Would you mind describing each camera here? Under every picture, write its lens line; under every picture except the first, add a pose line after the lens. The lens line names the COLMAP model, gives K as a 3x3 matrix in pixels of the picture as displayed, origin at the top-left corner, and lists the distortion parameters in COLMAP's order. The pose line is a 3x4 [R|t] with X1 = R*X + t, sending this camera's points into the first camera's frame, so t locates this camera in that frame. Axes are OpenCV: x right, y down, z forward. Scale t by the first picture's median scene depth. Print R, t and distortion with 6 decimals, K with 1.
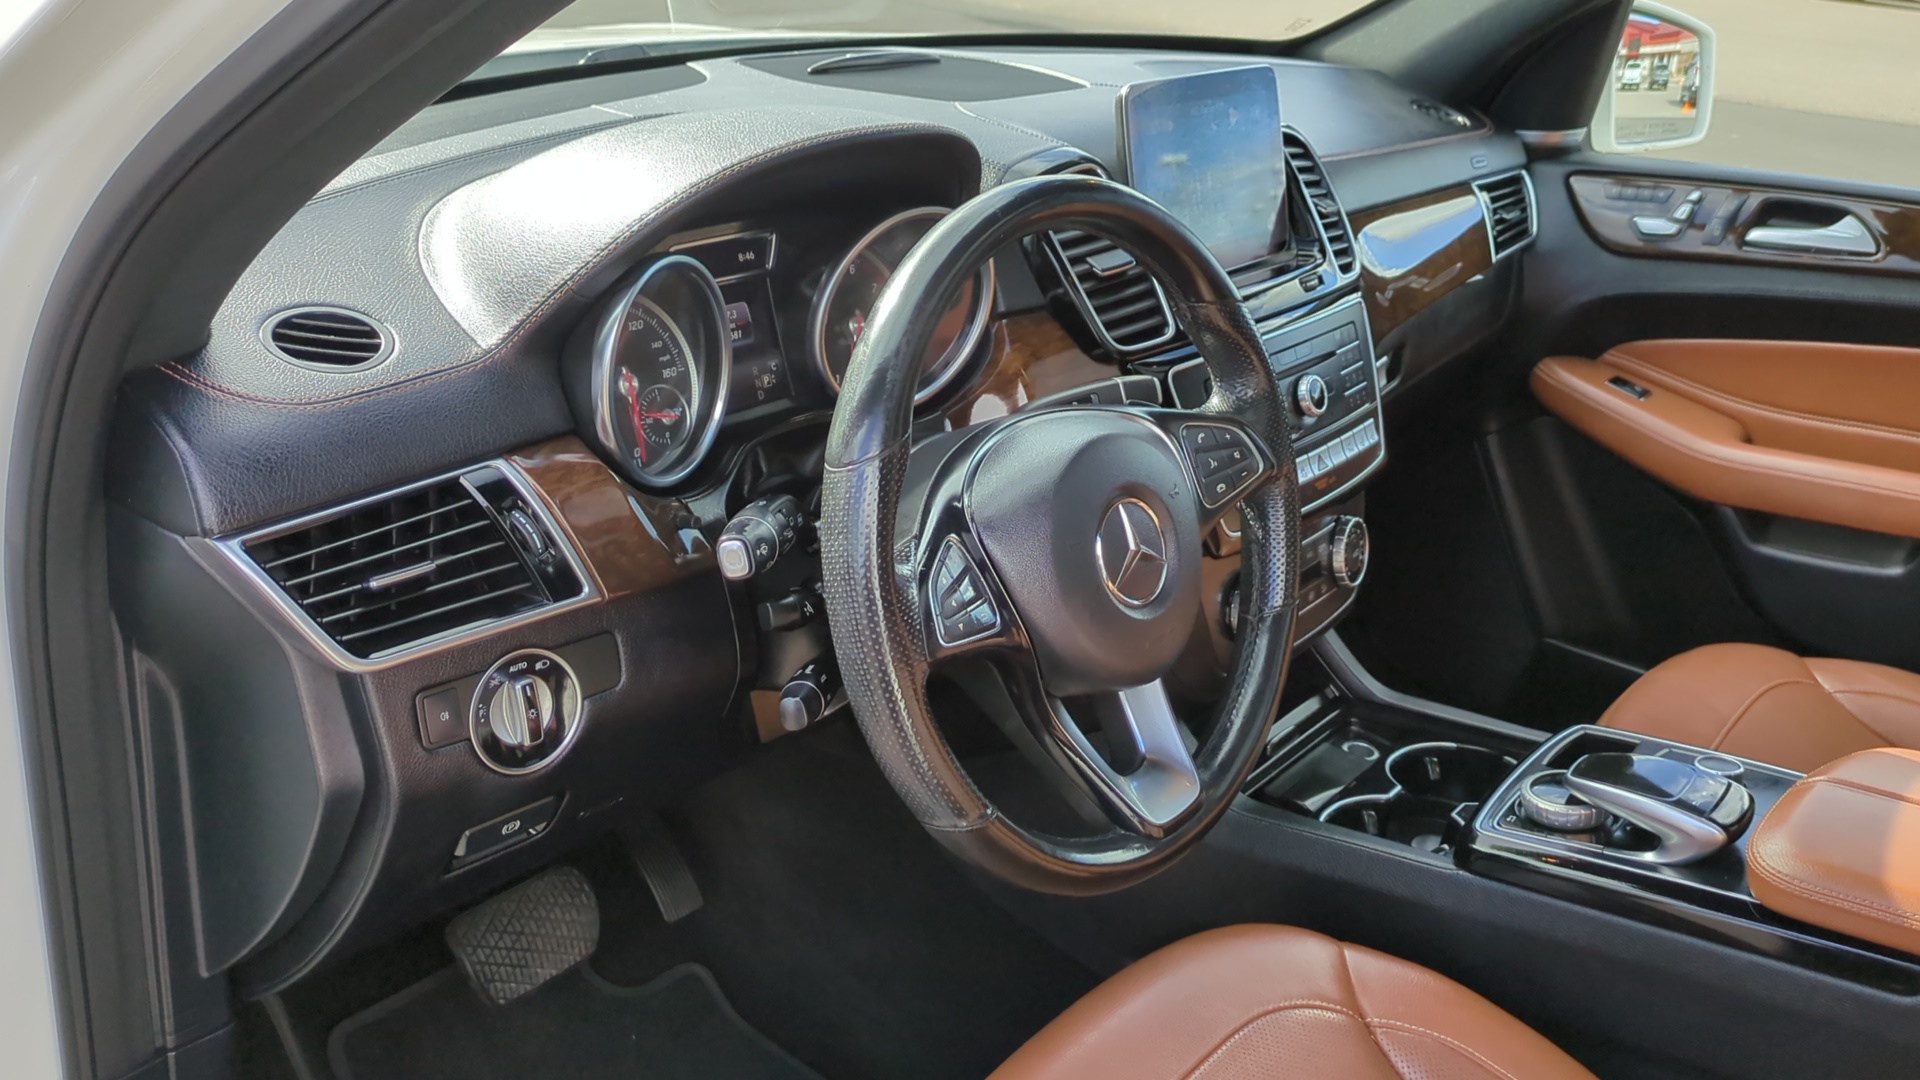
lens RADIAL K [[1638.6, 0, 958.7], [0, 1638.6, 531.1], [0, 0, 1]] dist [0.058001, -0.059263]
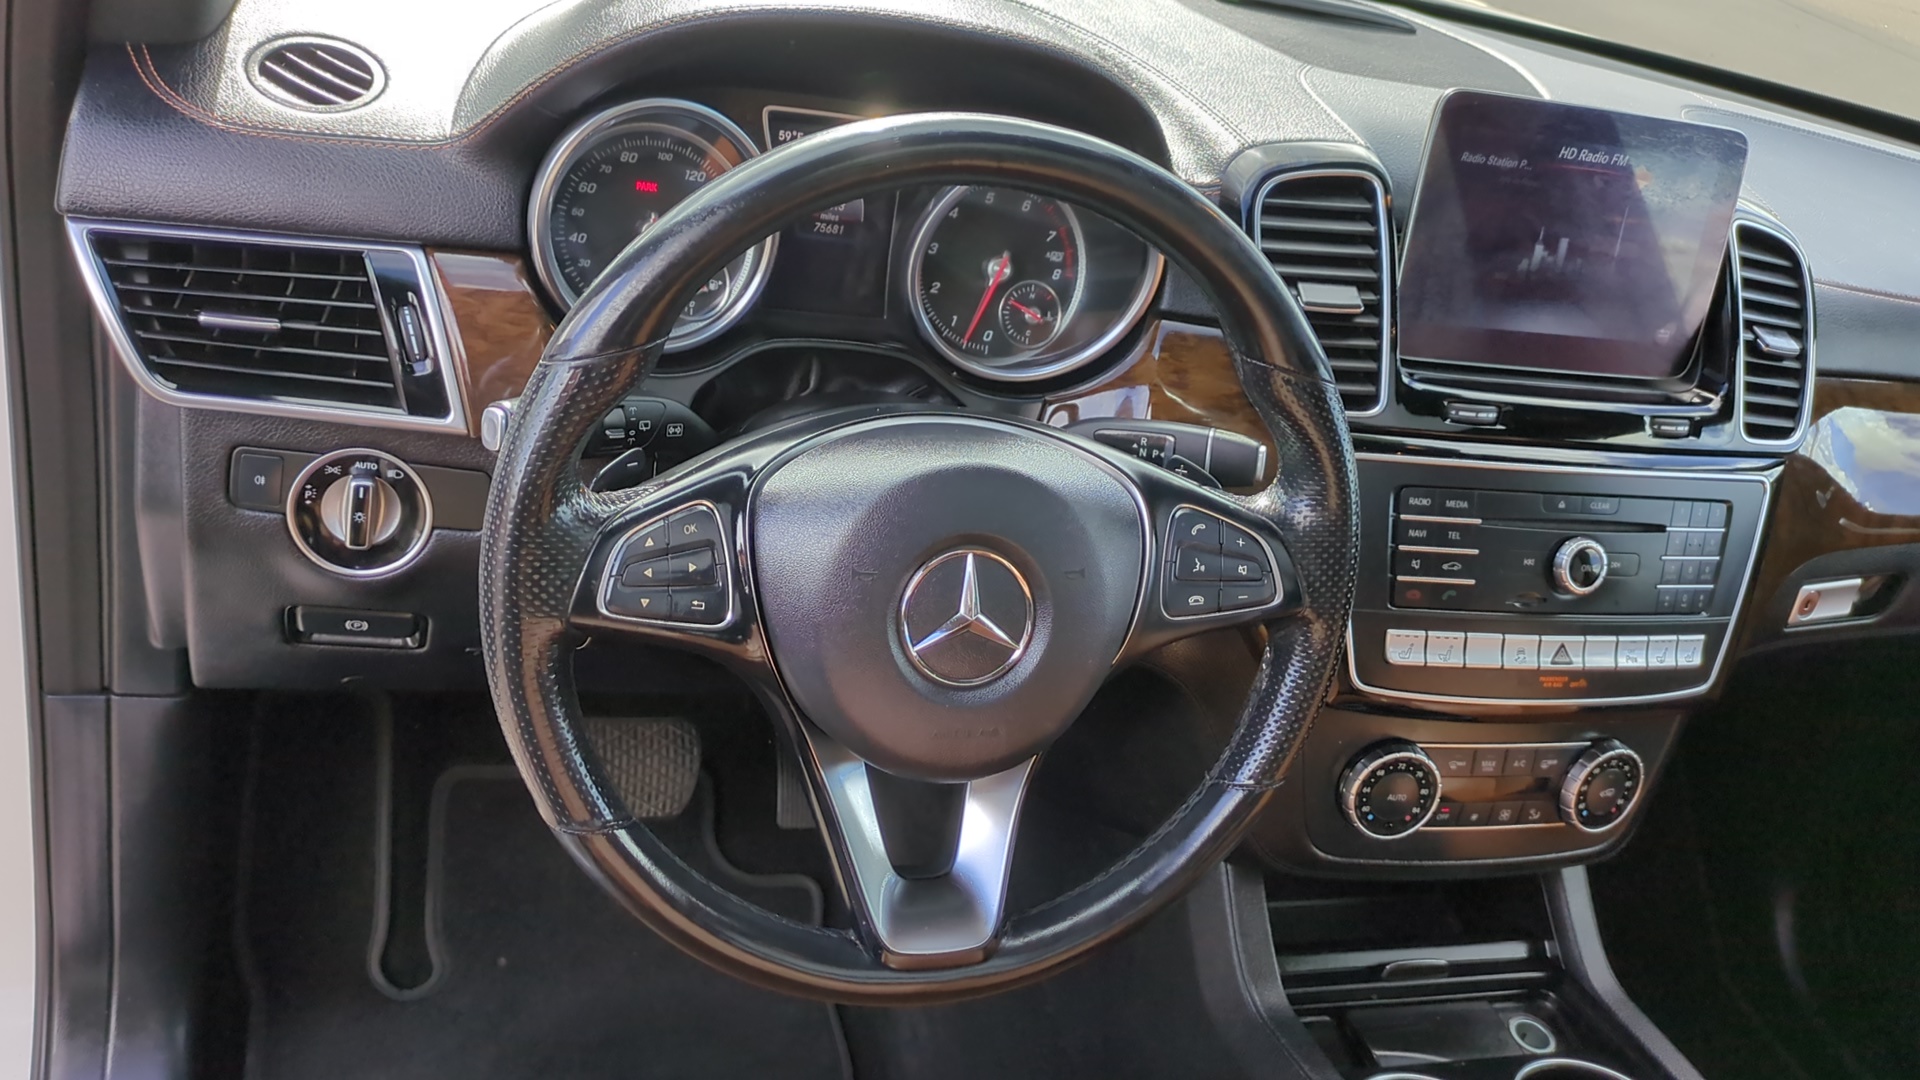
lens RADIAL K [[1638.6, 0, 966.4], [0, 1638.6, 541.8], [0, 0, 1]] dist [0.058001, -0.059263]
pose [[0.822080, 0.380620, -0.423454, 0.333698], [-0.365745, 0.923000, 0.119588, -0.089709], [0.436366, 0.056565, 0.897989, 0.235738]]
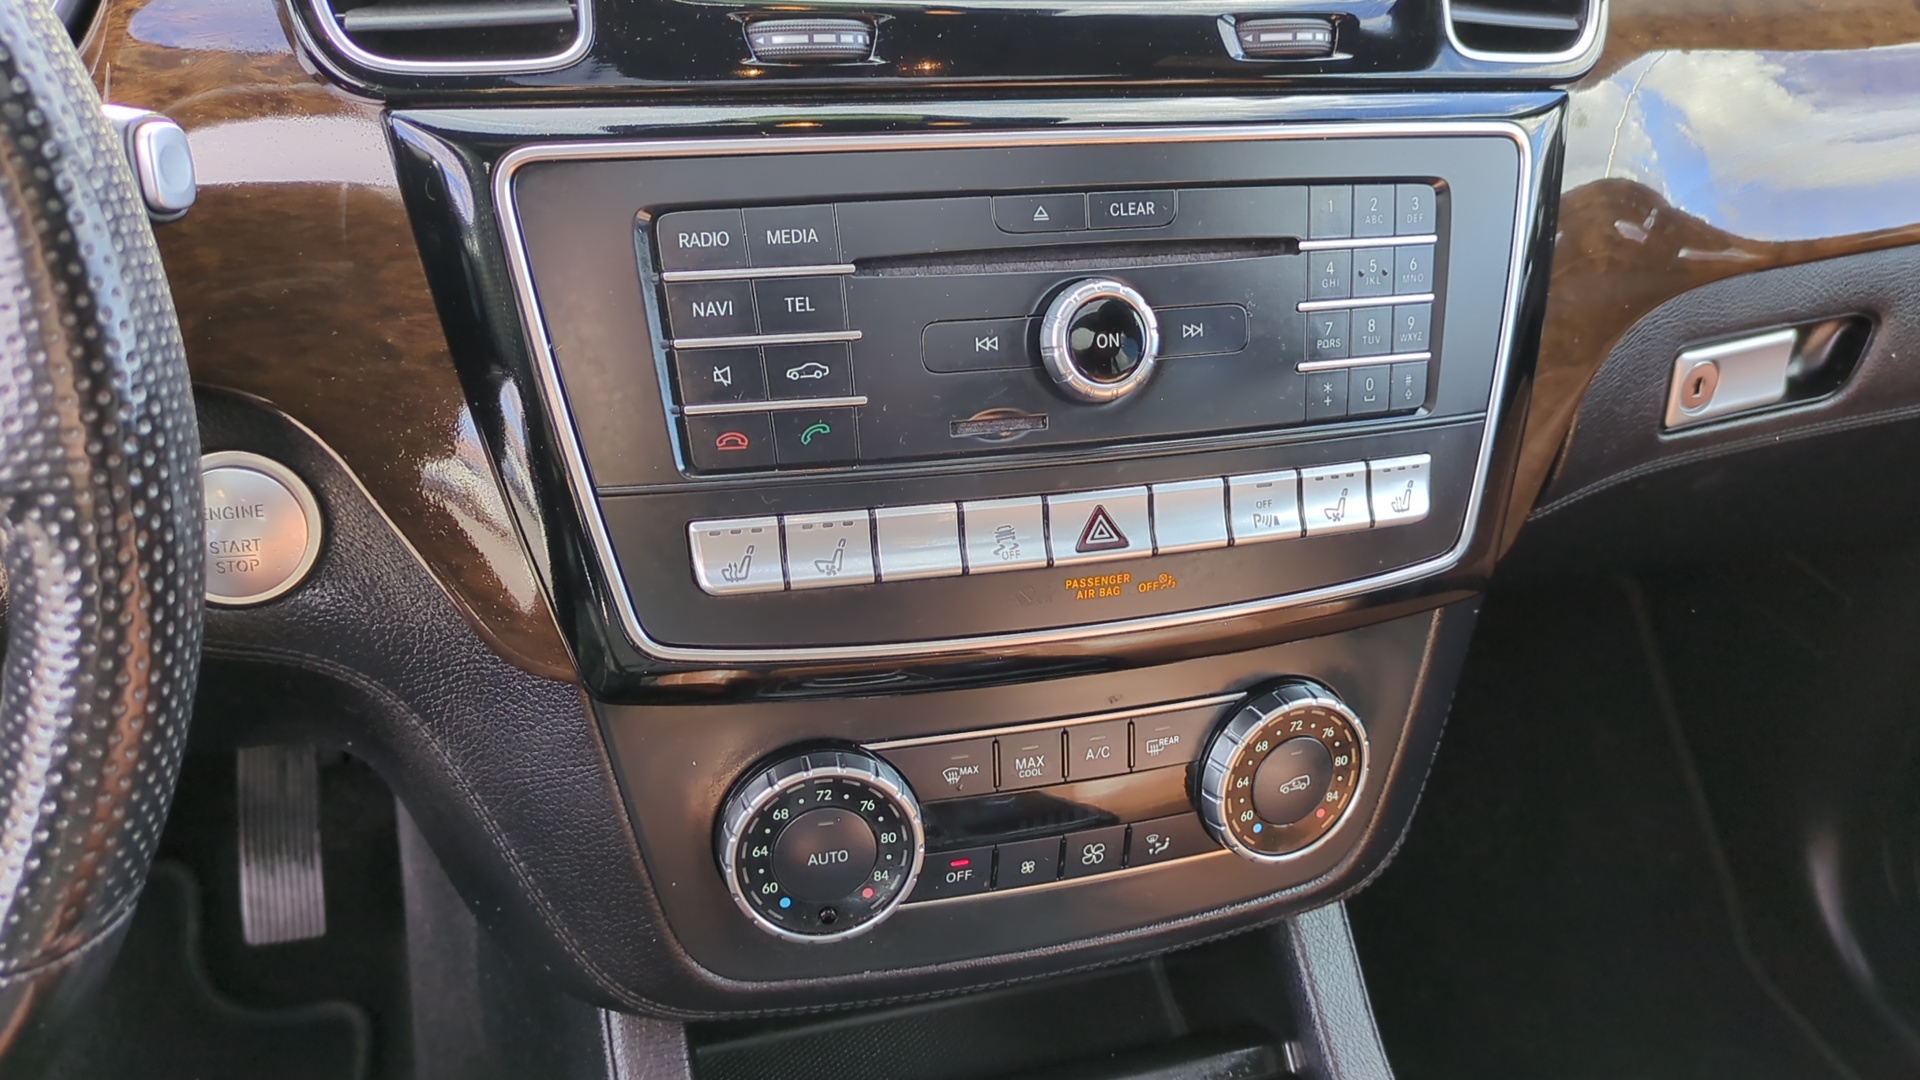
lens RADIAL K [[1638.6, 0, 966.8], [0, 1638.6, 532.9], [0, 0, 1]] dist [0.058001, -0.059263]
pose [[0.839750, 0.276964, -0.467024, 0.410463], [-0.235203, 0.960786, 0.146869, -0.097662], [0.489387, -0.013488, 0.871962, 0.758570]]
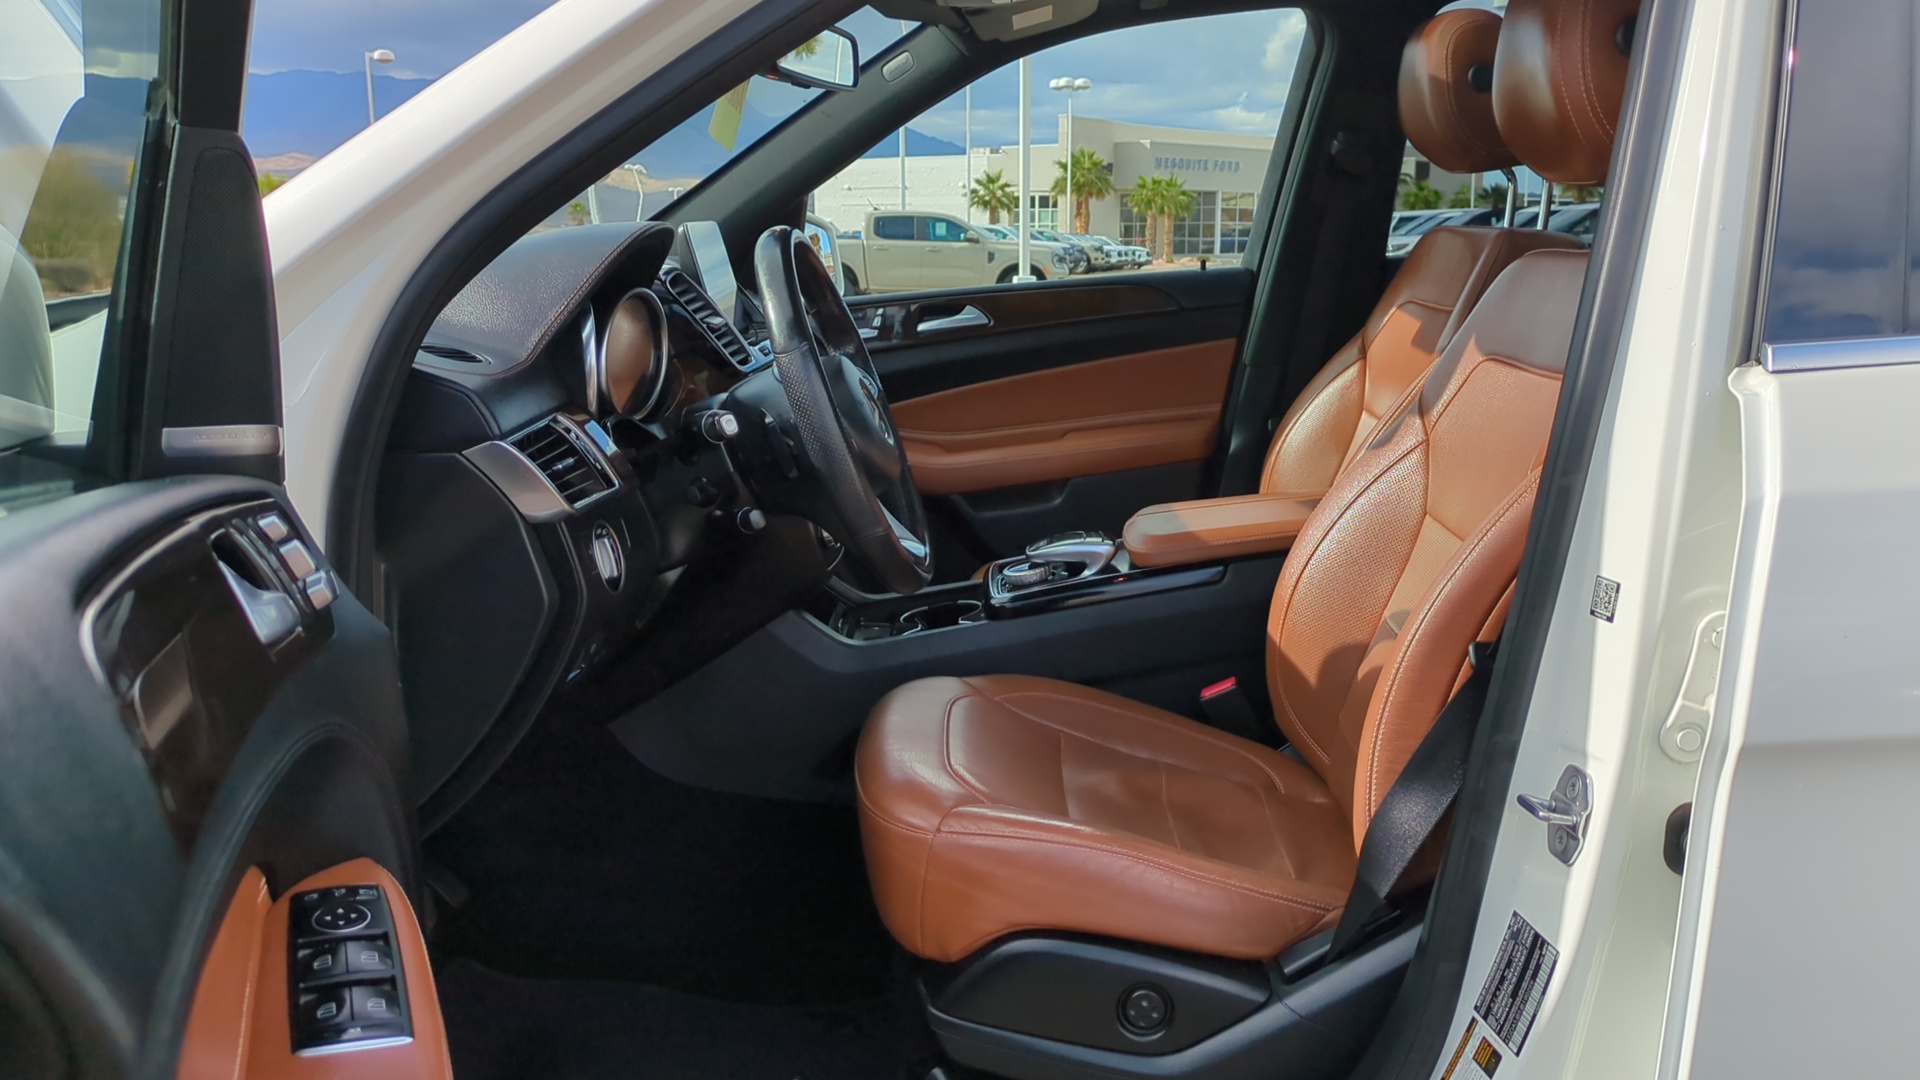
lens RADIAL K [[1638.6, 0, 946.1], [0, 1638.6, 543.4], [0, 0, 1]] dist [0.058001, -0.059263]
pose [[0.792336, -0.208613, 0.573310, -0.647409], [0.314960, 0.944680, -0.091541, 0.244683], [-0.522498, 0.253101, 0.814209, -0.368235]]
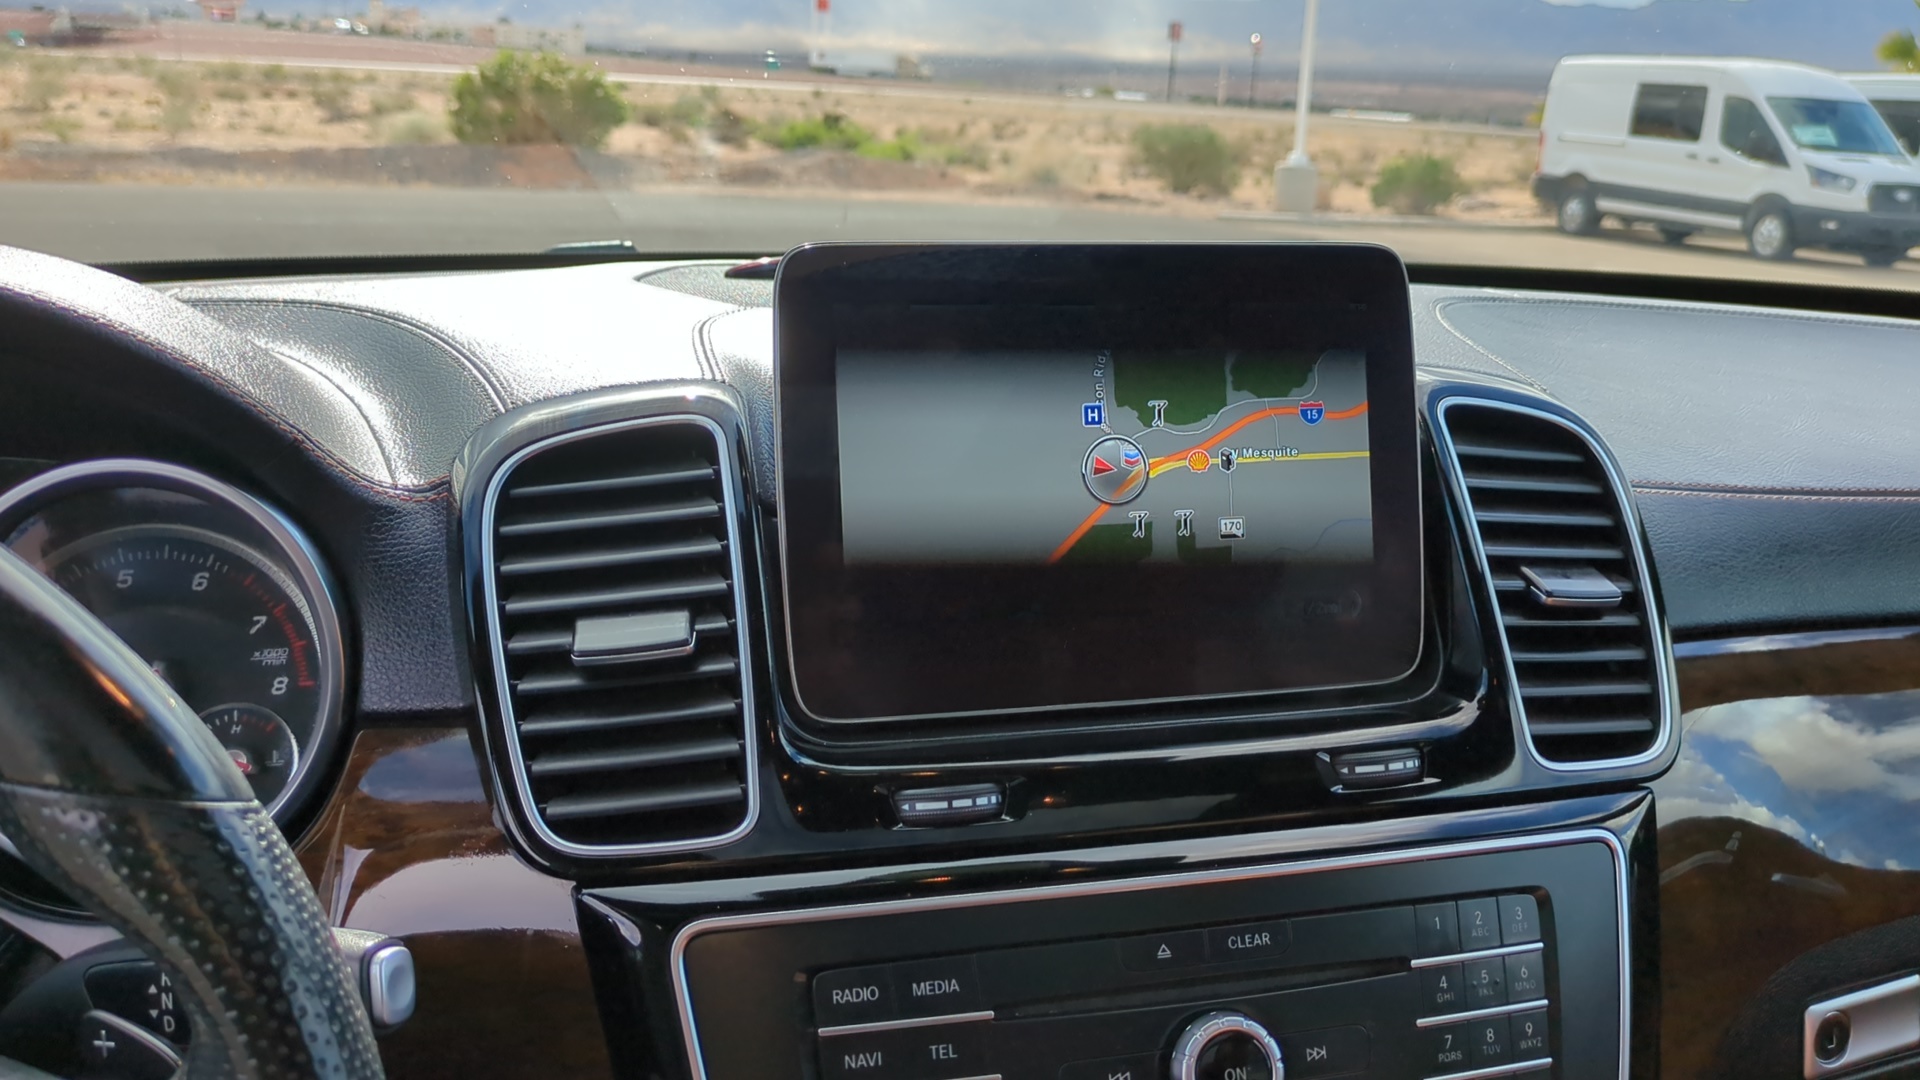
lens RADIAL K [[1638.6, 0, 973.4], [0, 1638.6, 544.5], [0, 0, 1]] dist [0.058001, -0.059263]
pose [[0.811790, 0.100269, -0.575276, 0.414219], [-0.203731, 0.971878, -0.118096, -0.159039], [0.547257, 0.213070, 0.809389, 0.718500]]
